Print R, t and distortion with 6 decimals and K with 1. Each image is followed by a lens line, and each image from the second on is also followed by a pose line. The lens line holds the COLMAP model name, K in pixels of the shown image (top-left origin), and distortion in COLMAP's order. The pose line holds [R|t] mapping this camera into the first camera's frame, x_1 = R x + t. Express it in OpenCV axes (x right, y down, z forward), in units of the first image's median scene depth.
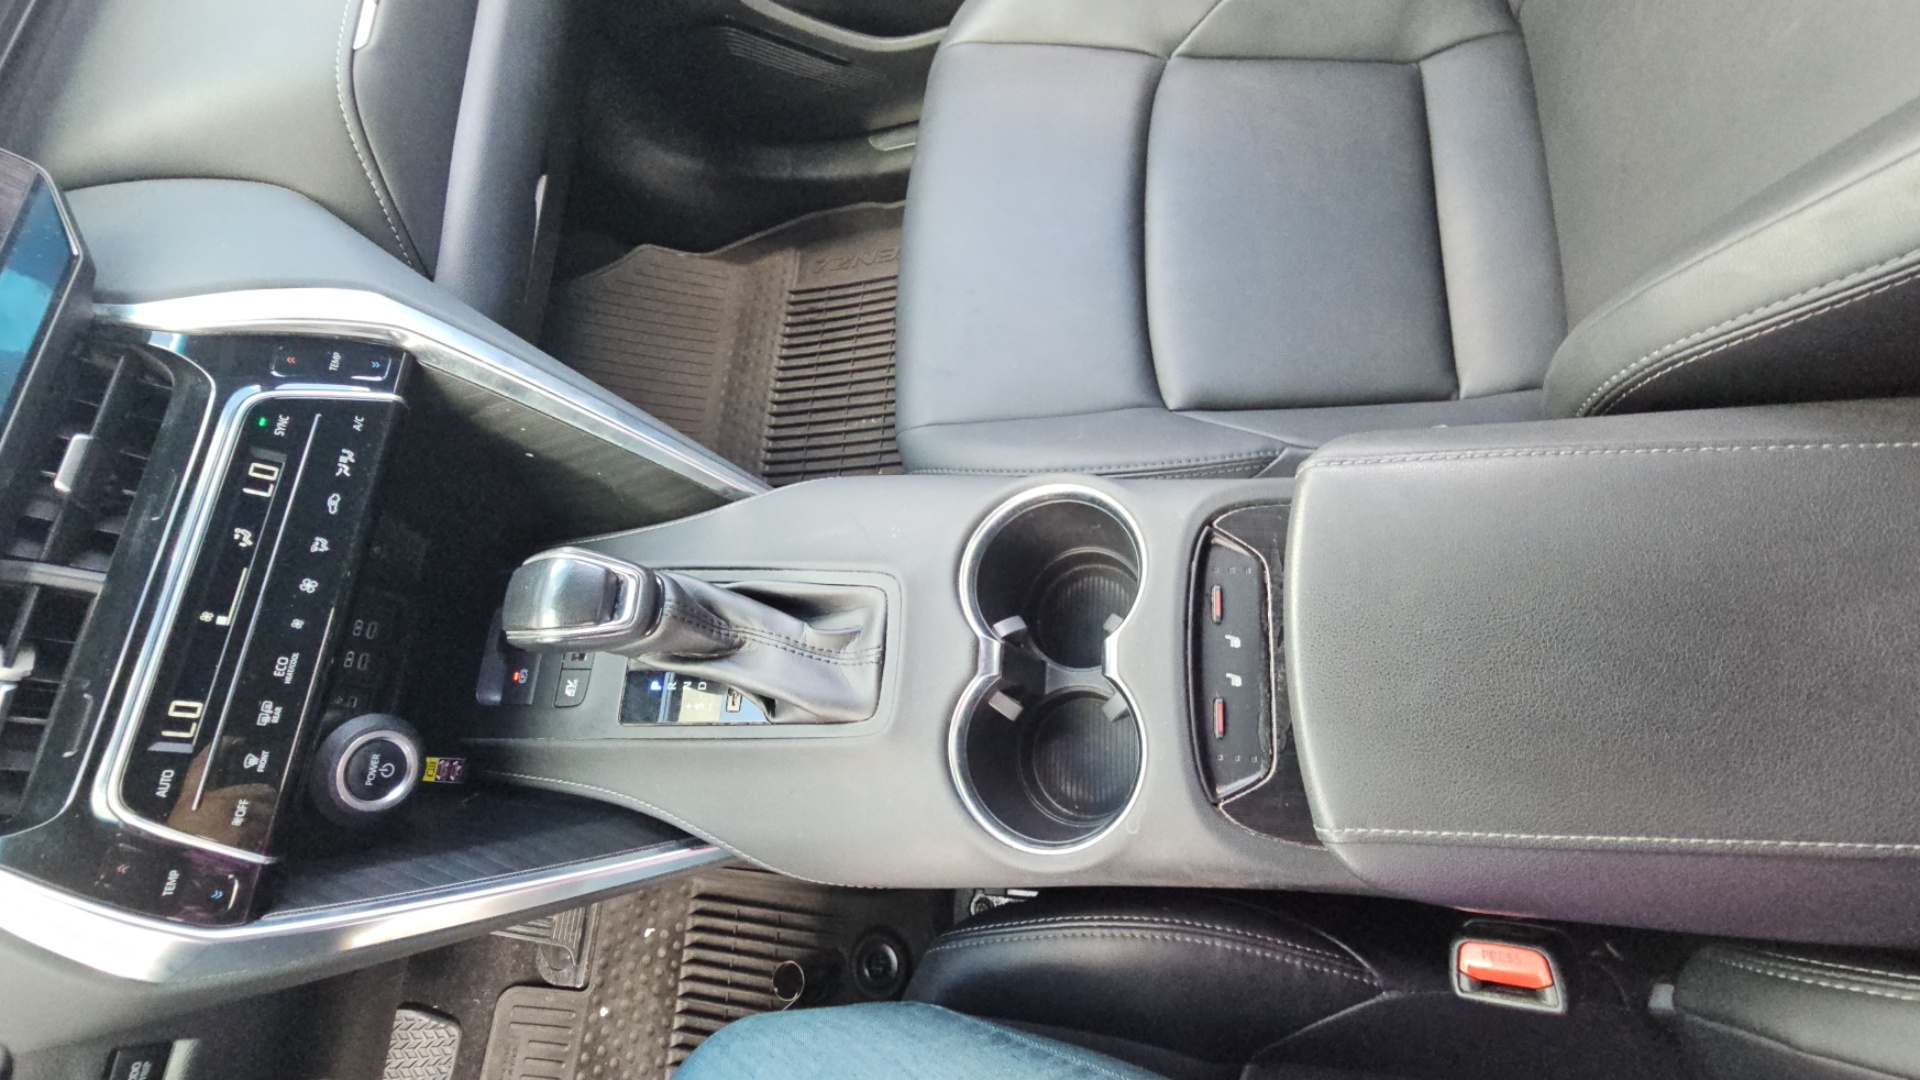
lens RADIAL K [[866.0, 0, 980.3], [0, 866.0, 543.1], [0, 0, 1]] dist [0.011235, -0.007833]
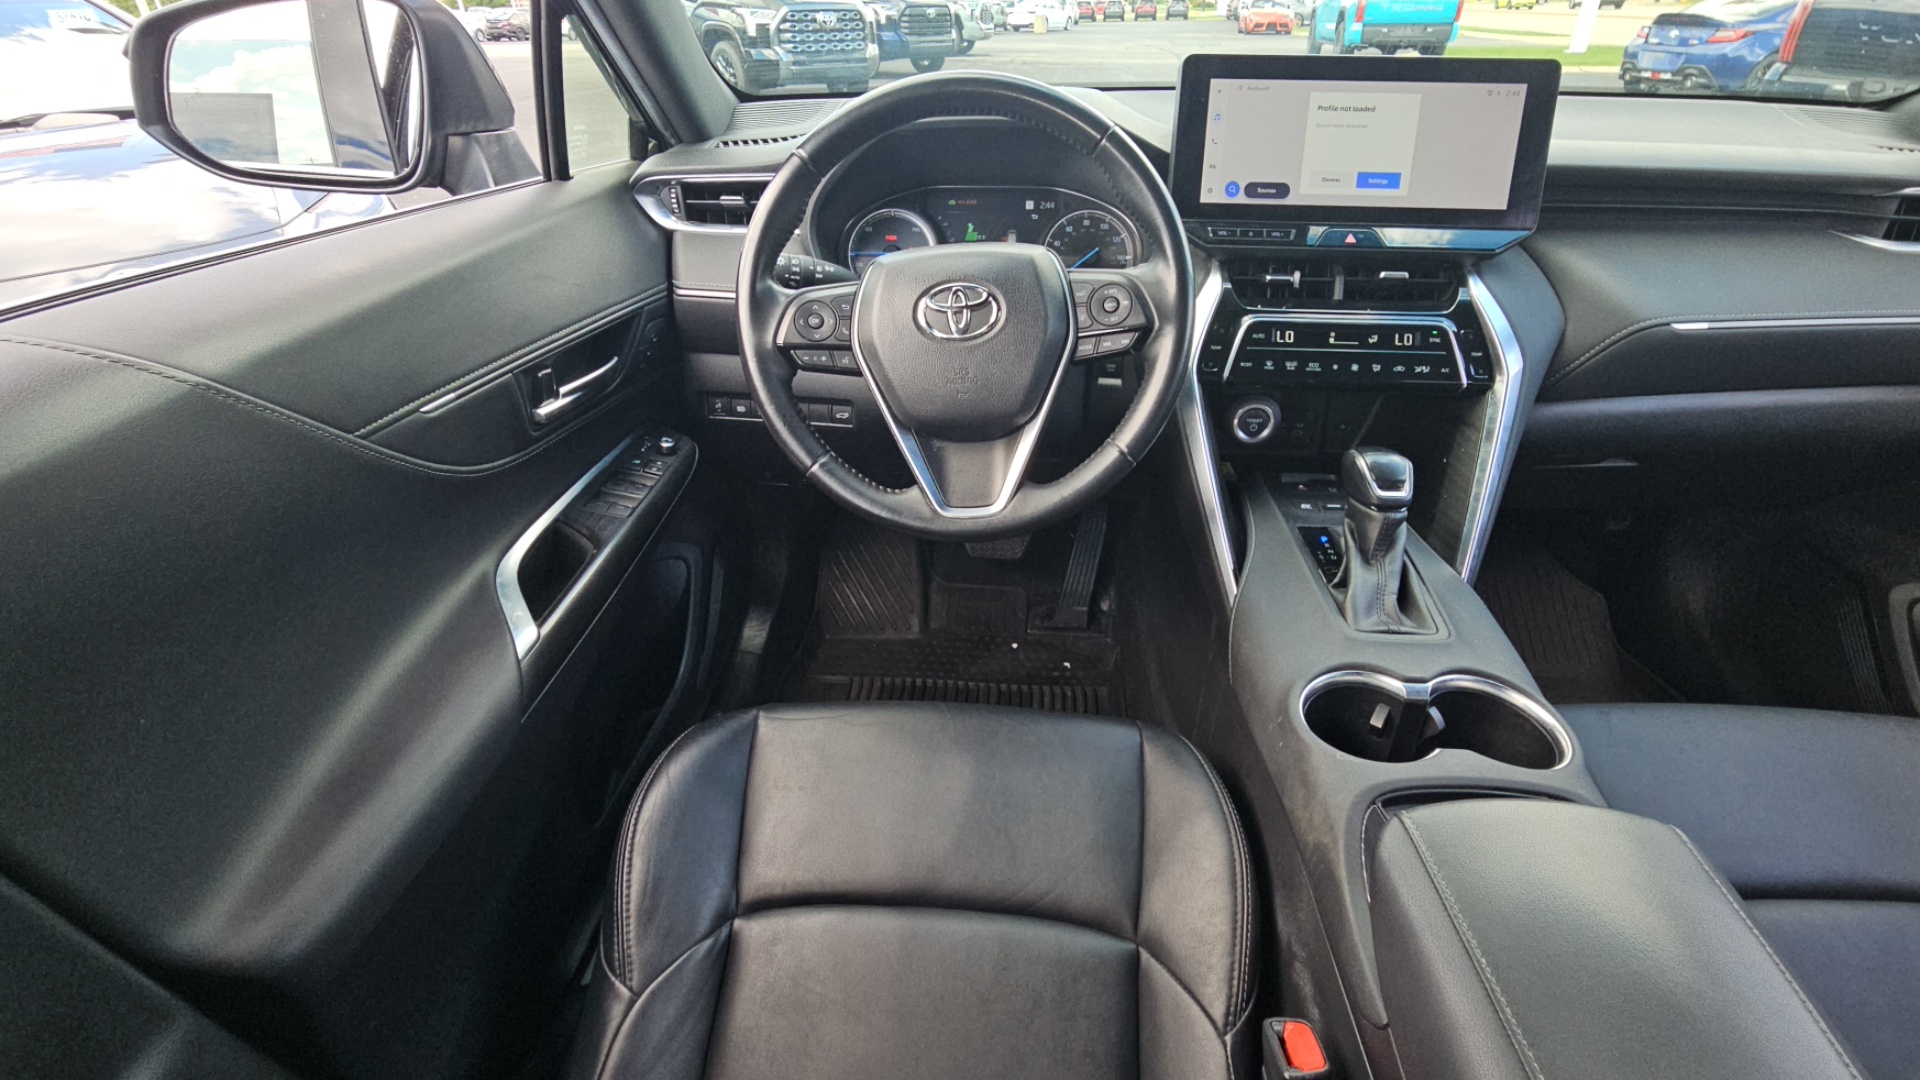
lens RADIAL K [[866.0, 0, 974.8], [0, 866.0, 544.3], [0, 0, 1]] dist [0.011235, -0.007833]
pose [[0.006692, 0.783599, -0.621231, 0.783138], [-0.952845, 0.193478, 0.233781, 0.490206], [0.303385, 0.590372, 0.747943, -0.524806]]
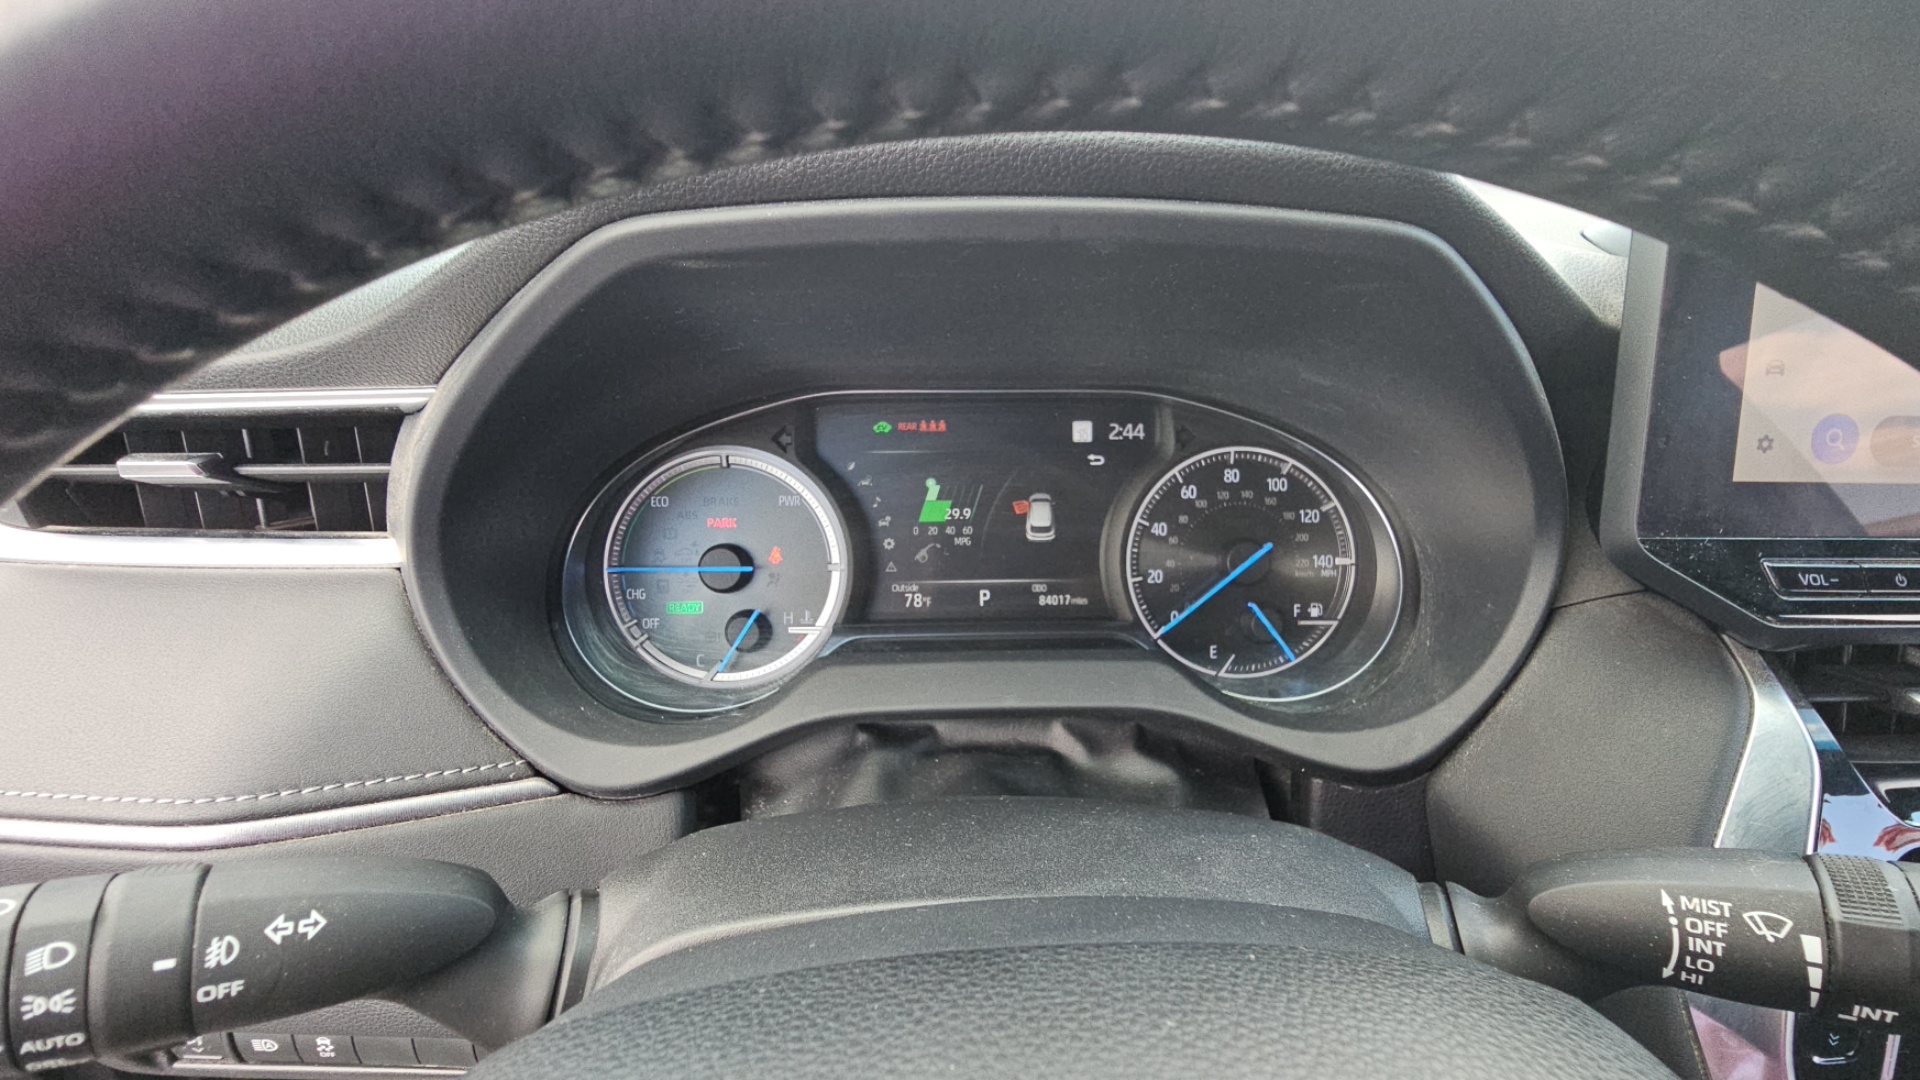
lens RADIAL K [[866.0, 0, 978.3], [0, 866.0, 551.4], [0, 0, 1]] dist [0.011235, -0.007833]
pose [[0.102136, 0.711336, -0.695391, -0.671051], [-0.961295, 0.250398, 0.114950, 0.751810], [0.255893, 0.656735, 0.709378, 0.135433]]
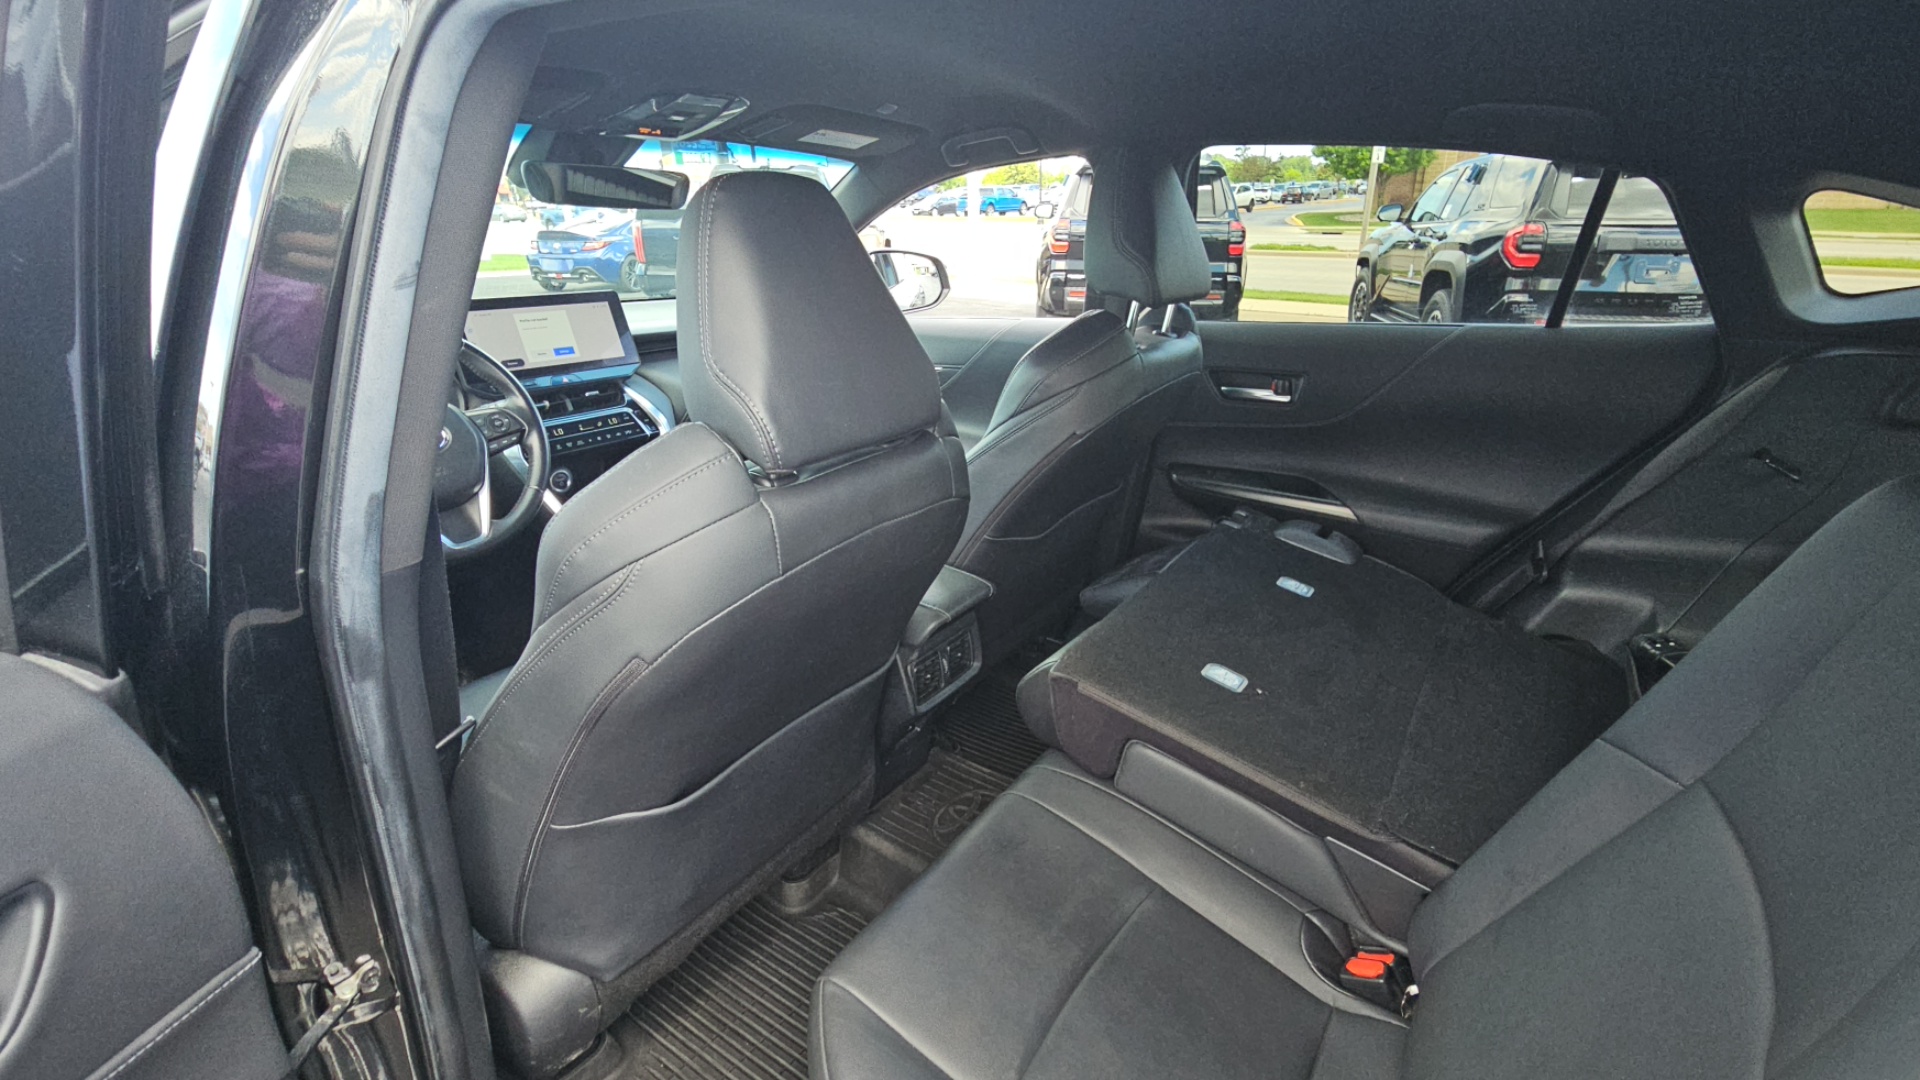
lens RADIAL K [[866.0, 0, 971.8], [0, 866.0, 541.6], [0, 0, 1]] dist [0.011235, -0.007833]
pose [[0.818216, 0.476759, -0.321284, 2.075776], [-0.561731, 0.543997, -0.623318, 1.783547], [-0.122395, 0.690484, 0.712917, -1.672055]]
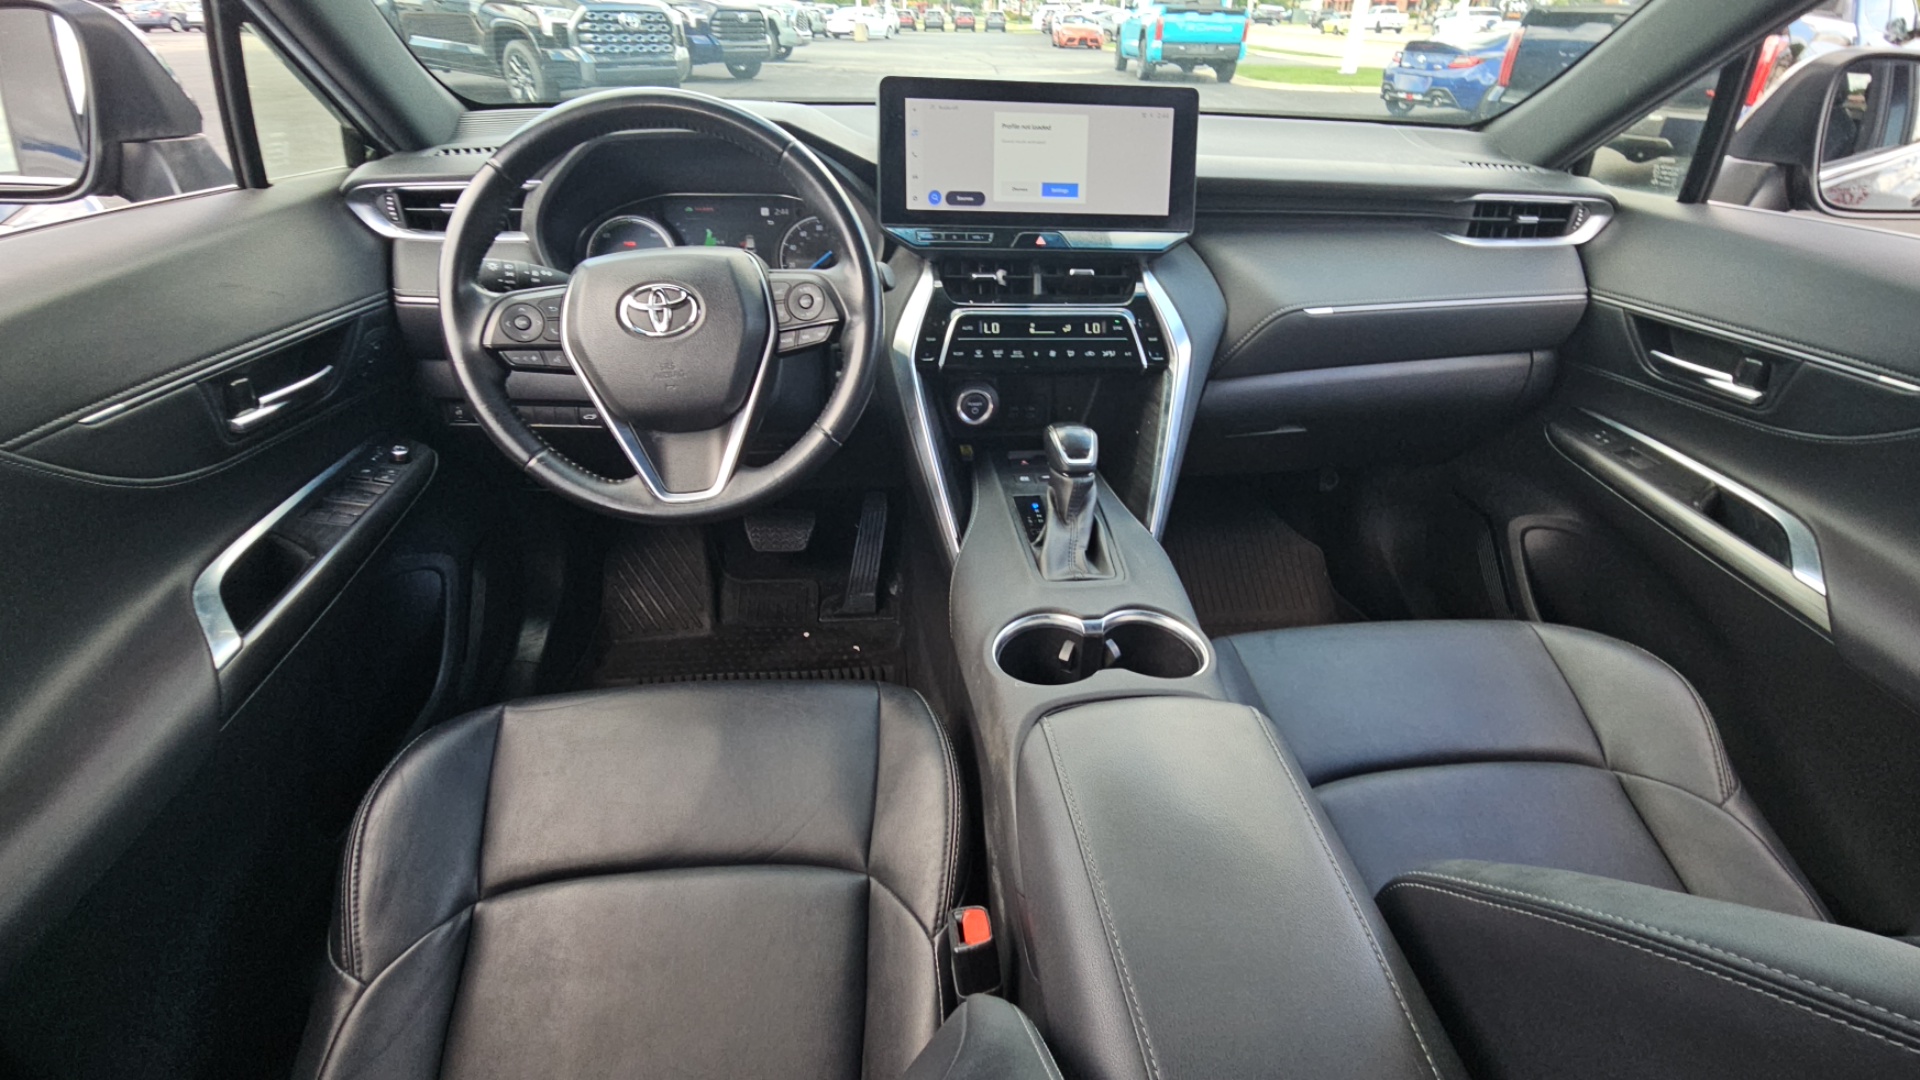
lens RADIAL K [[866.0, 0, 978.8], [0, 866.0, 545.2], [0, 0, 1]] dist [0.011235, -0.007833]
pose [[0.163453, 0.773821, -0.611951, 0.970711], [-0.962944, 0.260025, 0.071601, 0.200382], [0.214529, 0.577571, 0.787648, -0.543008]]
